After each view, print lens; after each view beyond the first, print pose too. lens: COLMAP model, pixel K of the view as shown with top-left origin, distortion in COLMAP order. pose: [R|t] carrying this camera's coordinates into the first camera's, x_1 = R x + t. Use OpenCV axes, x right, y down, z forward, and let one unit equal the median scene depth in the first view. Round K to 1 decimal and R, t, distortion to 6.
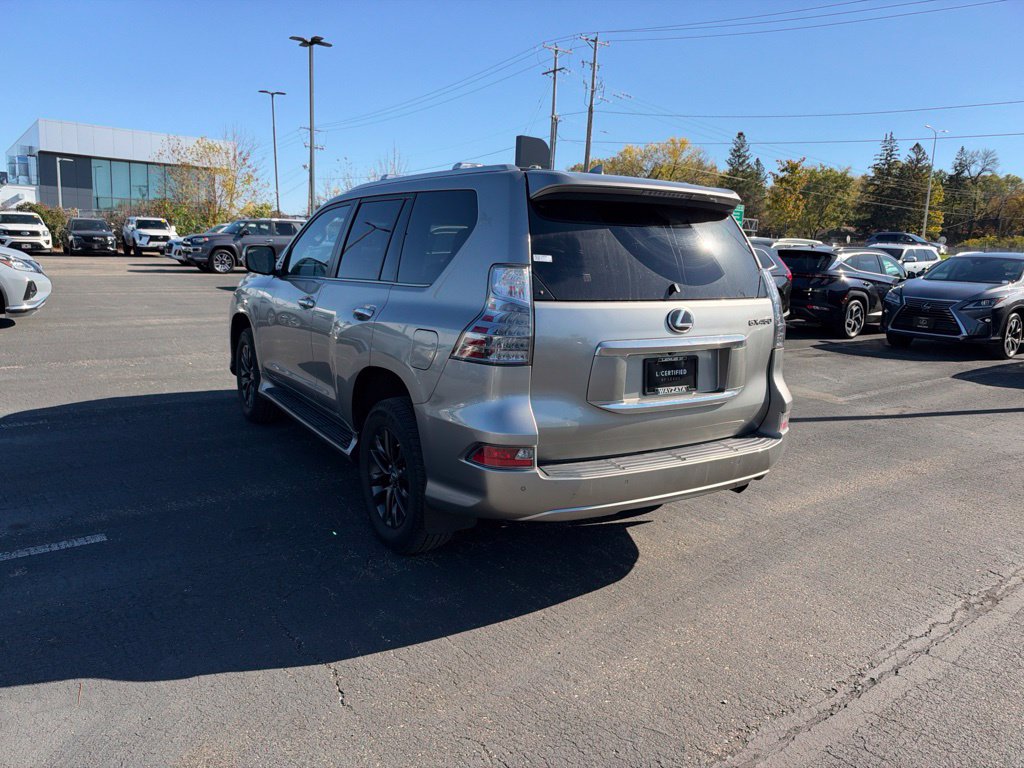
lens RADIAL K [[742.3, 0, 517.0], [0, 742.3, 390.2], [0, 0, 1]] dist [0.012317, -0.029424]
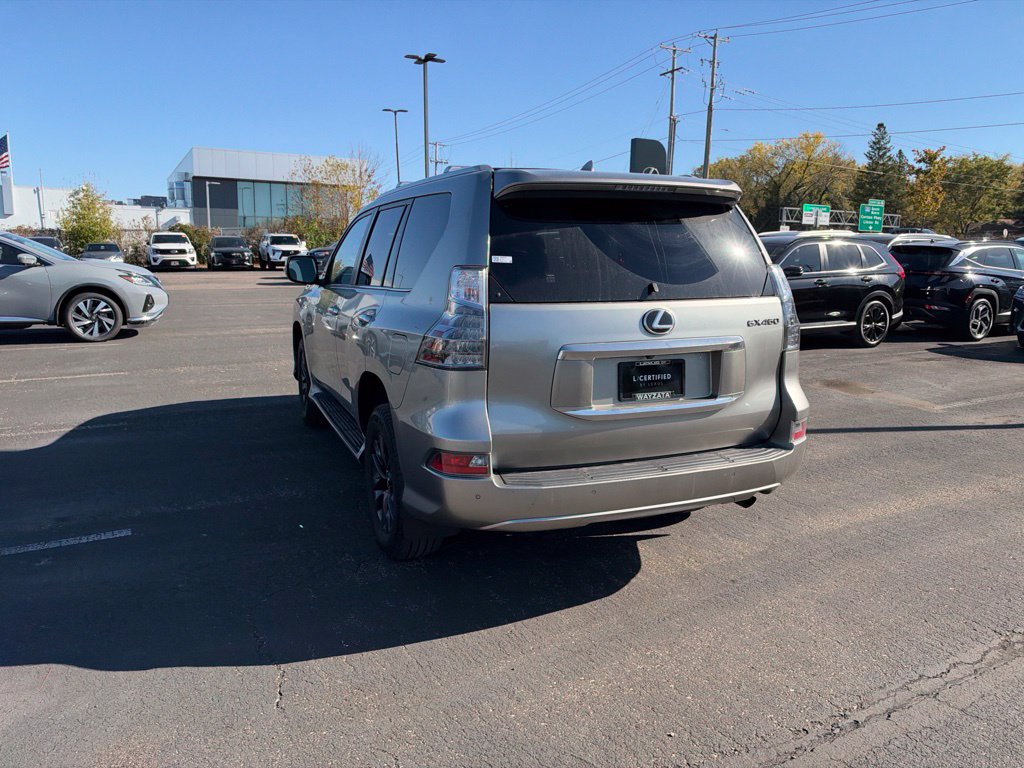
lens RADIAL K [[742.3, 0, 515.5], [0, 742.3, 389.4], [0, 0, 1]] dist [0.012317, -0.029424]
pose [[0.985676, 0.002086, -0.168636, 0.095198], [-0.003681, 0.999951, -0.009142, 0.000500], [0.168609, 0.009631, 0.985636, 0.022131]]
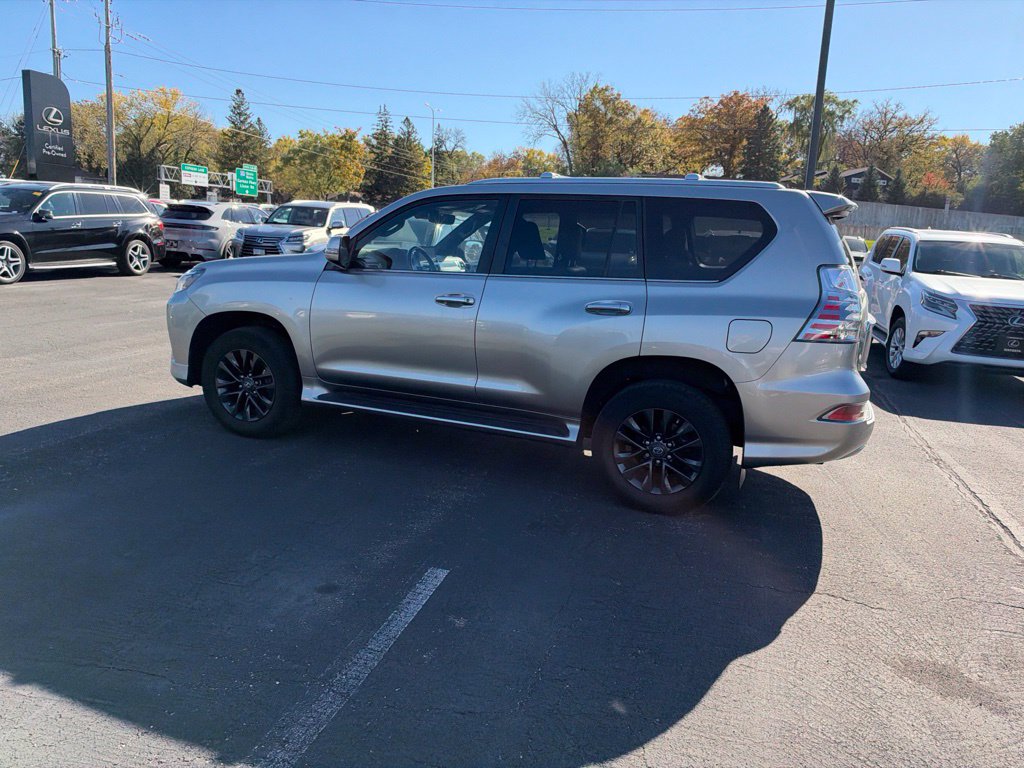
lens RADIAL K [[742.3, 0, 515.8], [0, 742.3, 389.4], [0, 0, 1]] dist [0.012317, -0.029424]
pose [[0.799364, -0.121281, 0.588480, -0.555441], [0.092302, 0.992578, 0.079182, -0.047910], [-0.593715, -0.008977, 0.804625, 0.121410]]
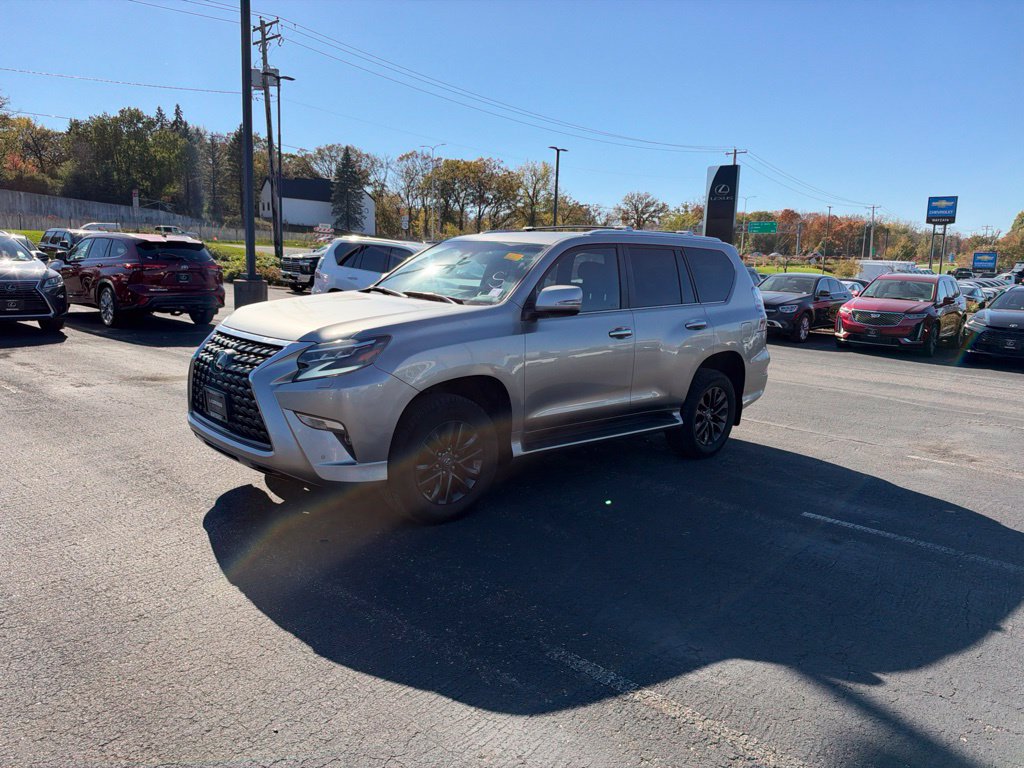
lens RADIAL K [[742.3, 0, 519.7], [0, 742.3, 388.0], [0, 0, 1]] dist [0.012317, -0.029424]
pose [[-0.189367, -0.209910, 0.959207, -0.949525], [0.135426, 0.961963, 0.237249, -0.226720], [-0.972522, 0.174829, -0.153737, 0.932228]]
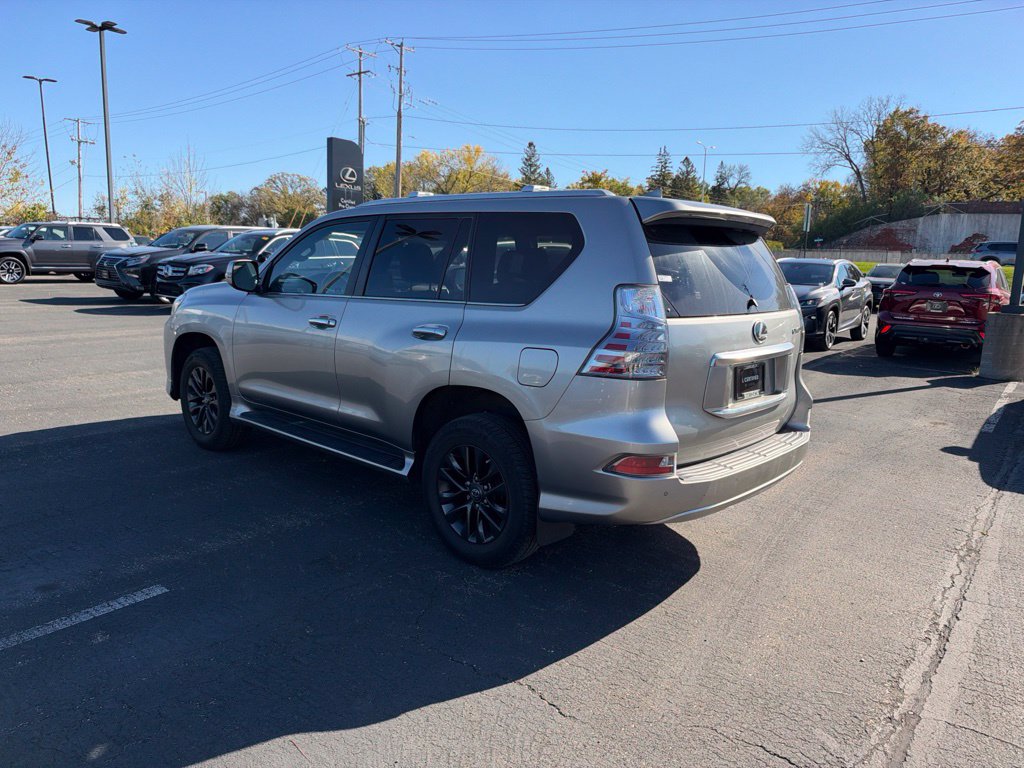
lens RADIAL K [[742.3, 0, 516.8], [0, 742.3, 389.3], [0, 0, 1]] dist [0.012317, -0.029424]
pose [[0.963776, -0.048939, 0.262183, -0.205766], [0.050535, 0.998722, 0.000657, -0.012522], [-0.261880, 0.012616, 0.965018, 0.006652]]
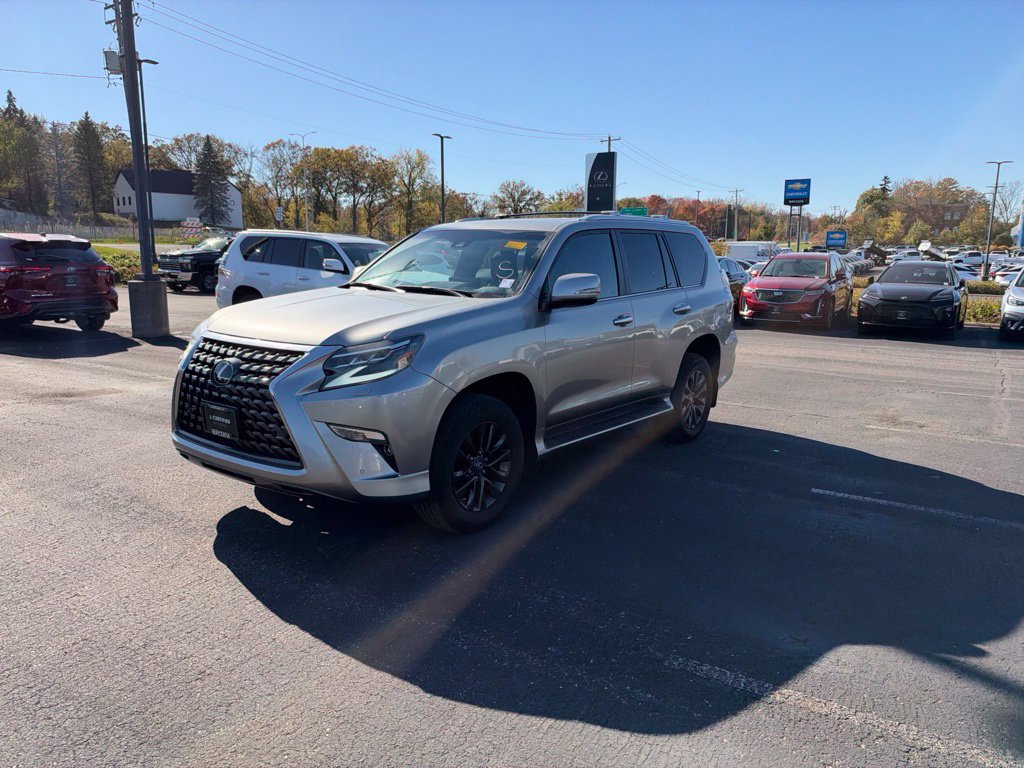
lens RADIAL K [[742.3, 0, 521.1], [0, 742.3, 389.1], [0, 0, 1]] dist [0.012317, -0.029424]
pose [[-0.349162, -0.209593, 0.913322, -0.882891], [0.149383, 0.949750, 0.275062, -0.241679], [-0.925079, 0.232476, -0.300307, 1.042651]]
